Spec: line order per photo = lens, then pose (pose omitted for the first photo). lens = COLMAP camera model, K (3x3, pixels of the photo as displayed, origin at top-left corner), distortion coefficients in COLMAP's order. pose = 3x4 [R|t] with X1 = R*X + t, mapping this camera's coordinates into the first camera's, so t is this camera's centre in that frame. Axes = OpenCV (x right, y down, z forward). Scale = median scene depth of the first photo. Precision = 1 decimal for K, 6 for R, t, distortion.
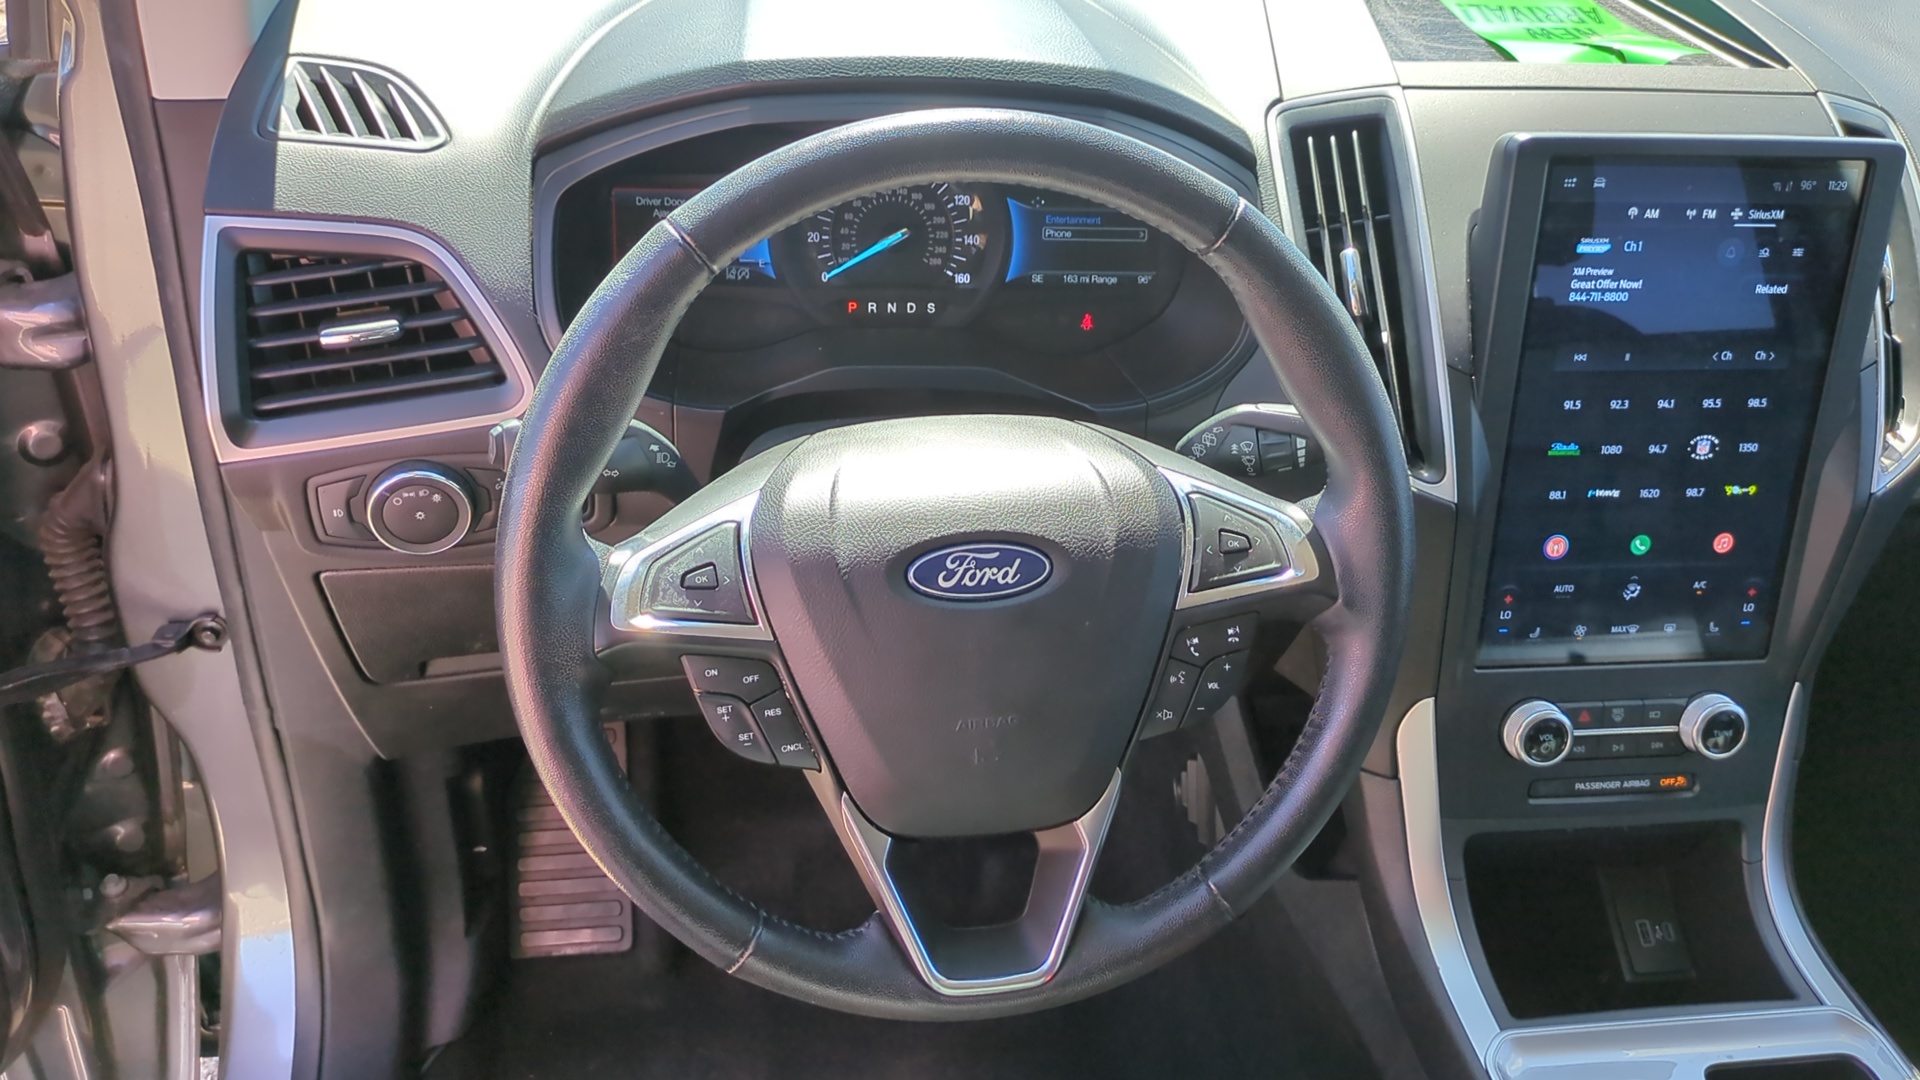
lens RADIAL K [[1679.6, 0, 967.8], [0, 1679.6, 544.0], [0, 0, 1]] dist [0.049203, -0.081337]
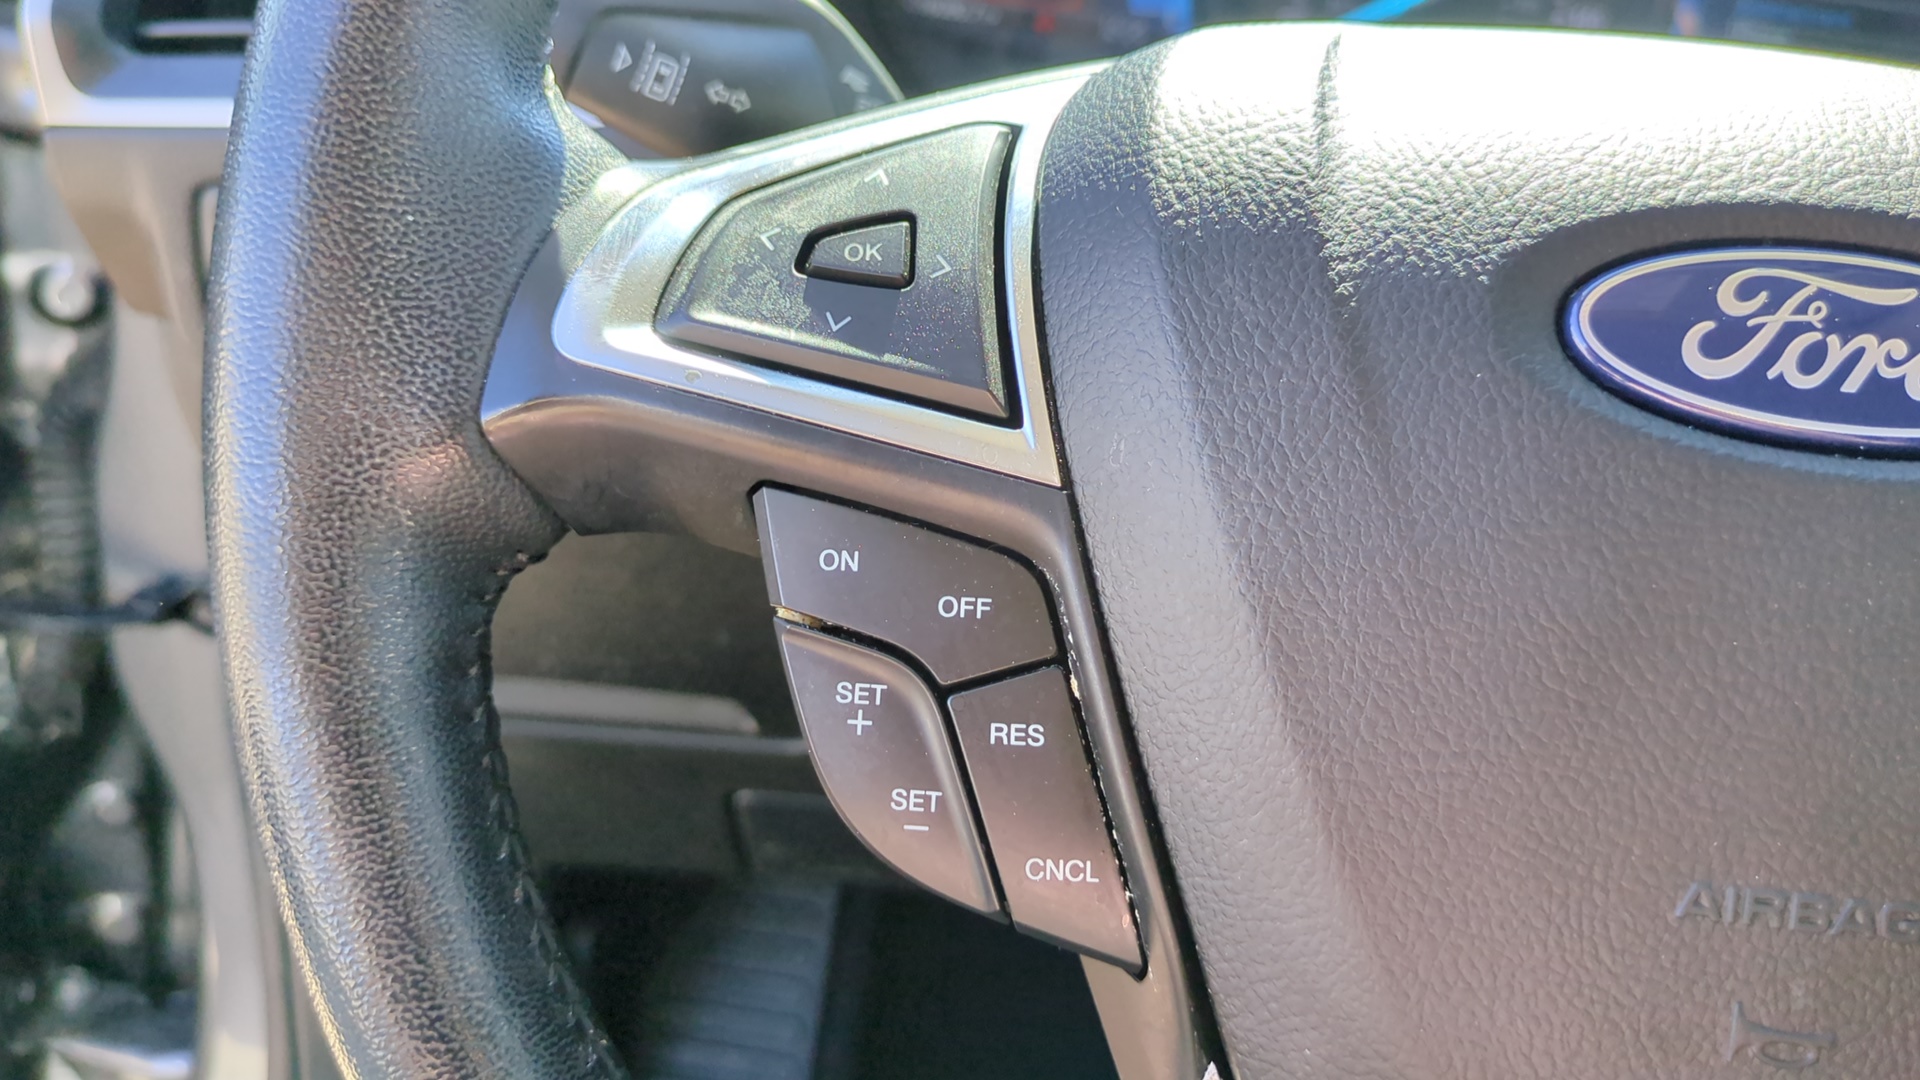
lens RADIAL K [[1679.6, 0, 978.6], [0, 1679.6, 527.1], [0, 0, 1]] dist [0.049203, -0.081337]
pose [[0.966898, 0.144285, -0.210452, -0.049942], [-0.177785, 0.972566, -0.150029, 0.084113], [0.183032, 0.182478, 0.966023, 0.538481]]
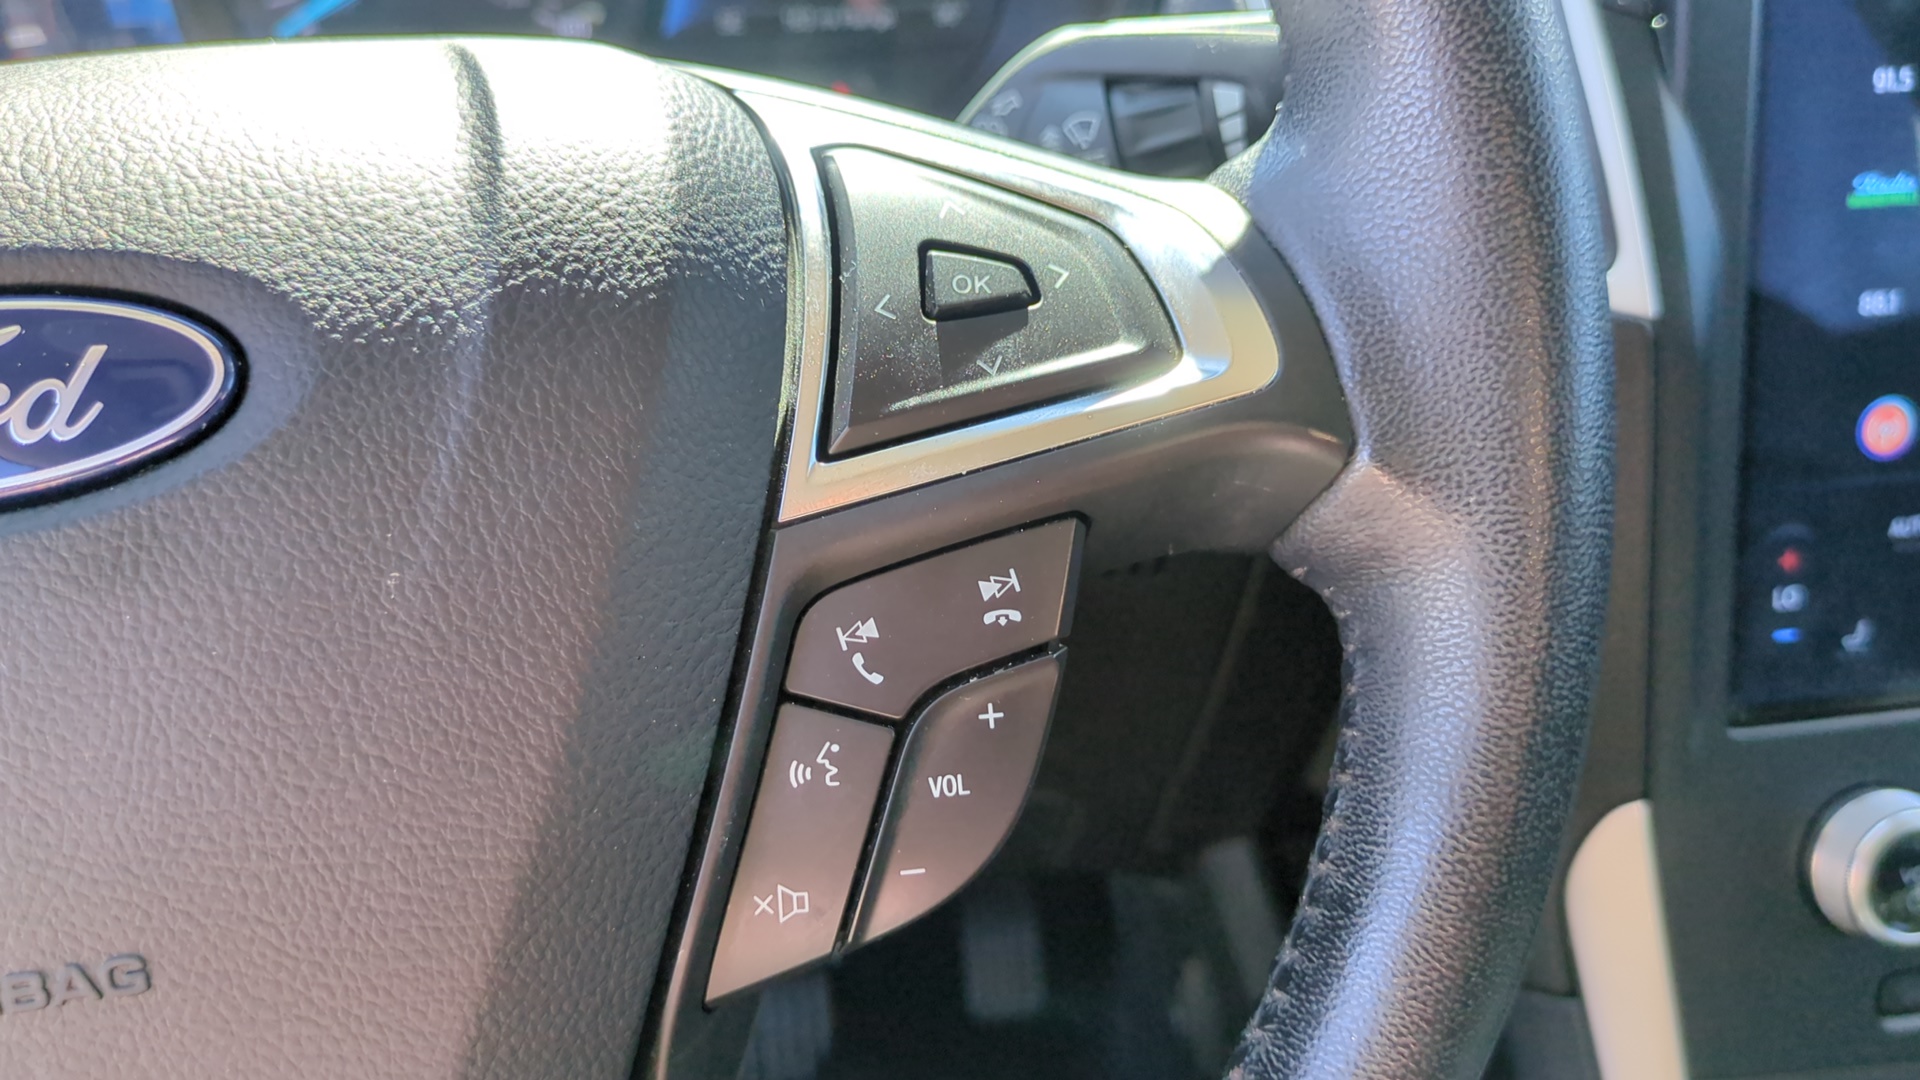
lens RADIAL K [[1679.6, 0, 968.5], [0, 1679.6, 560.2], [0, 0, 1]] dist [0.049203, -0.081337]
pose [[0.995581, -0.084267, -0.041449, 0.130657], [0.080045, 0.992284, -0.094689, 0.058402], [0.049109, 0.090953, 0.994644, 0.567560]]
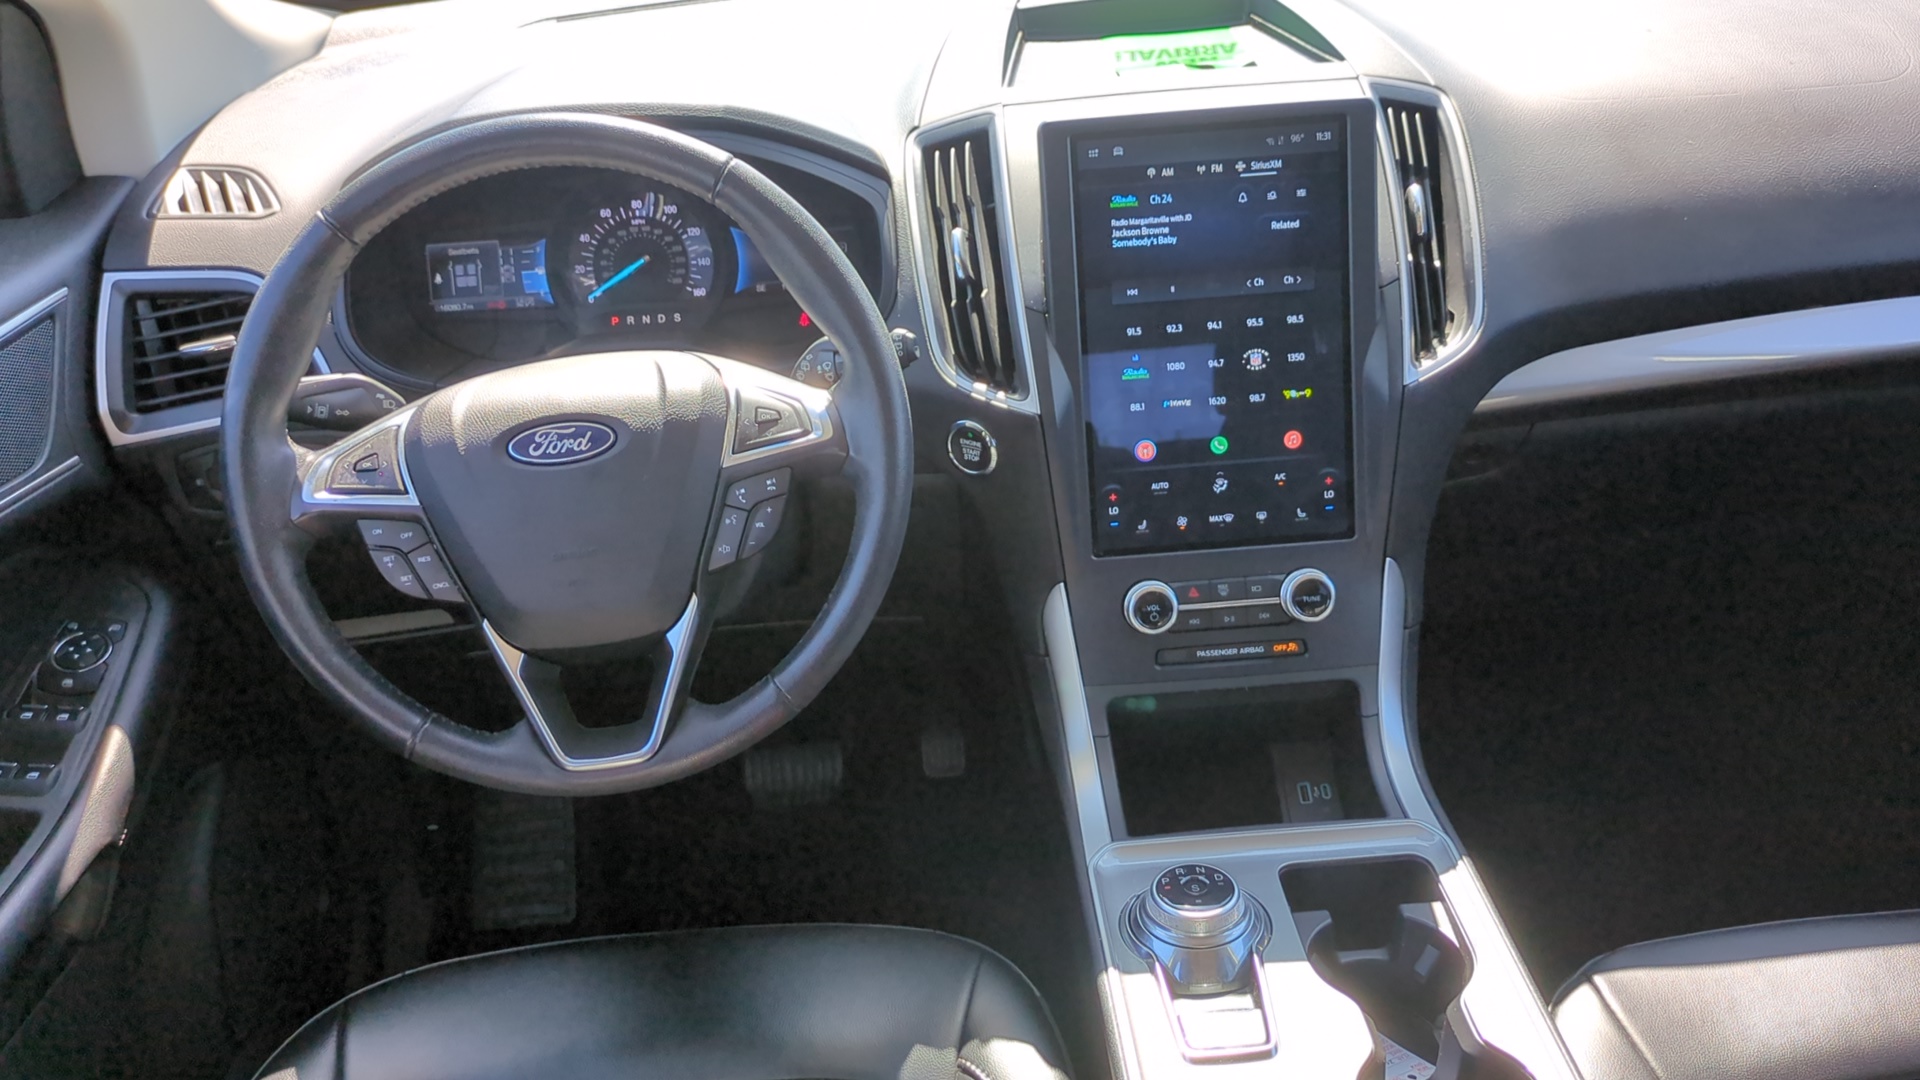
lens RADIAL K [[1679.6, 0, 970.7], [0, 1679.6, 566.7], [0, 0, 1]] dist [0.049203, -0.081337]
pose [[0.986905, -0.070886, -0.144892, 0.398913], [0.055191, 0.992441, -0.109615, 0.215496], [0.151567, 0.100183, 0.983357, -0.218729]]
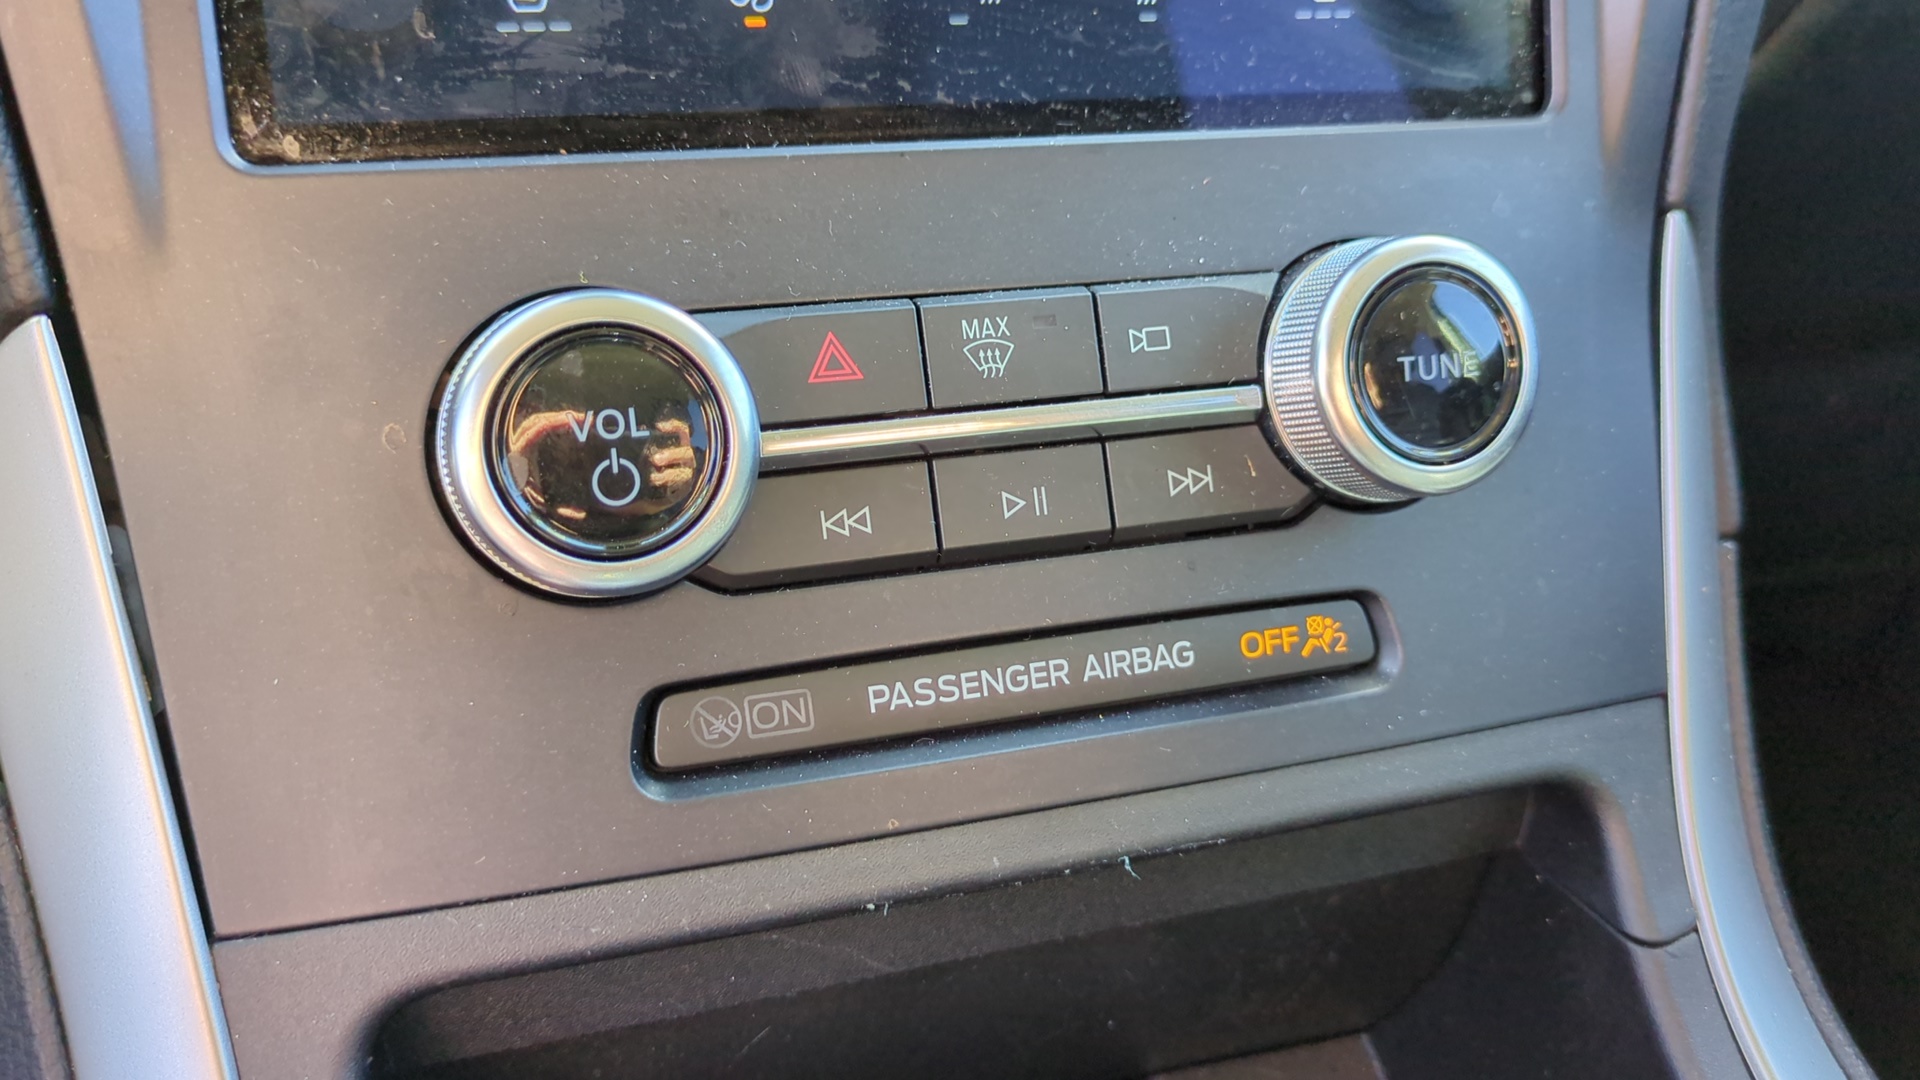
lens RADIAL K [[1679.6, 0, 1000.0], [0, 1679.6, 523.1], [0, 0, 1]] dist [0.049203, -0.081337]
pose [[0.980620, -0.120710, 0.154314, 0.364138], [0.150070, 0.969142, -0.195557, 0.175967], [-0.125946, 0.214925, 0.968475, 0.821045]]
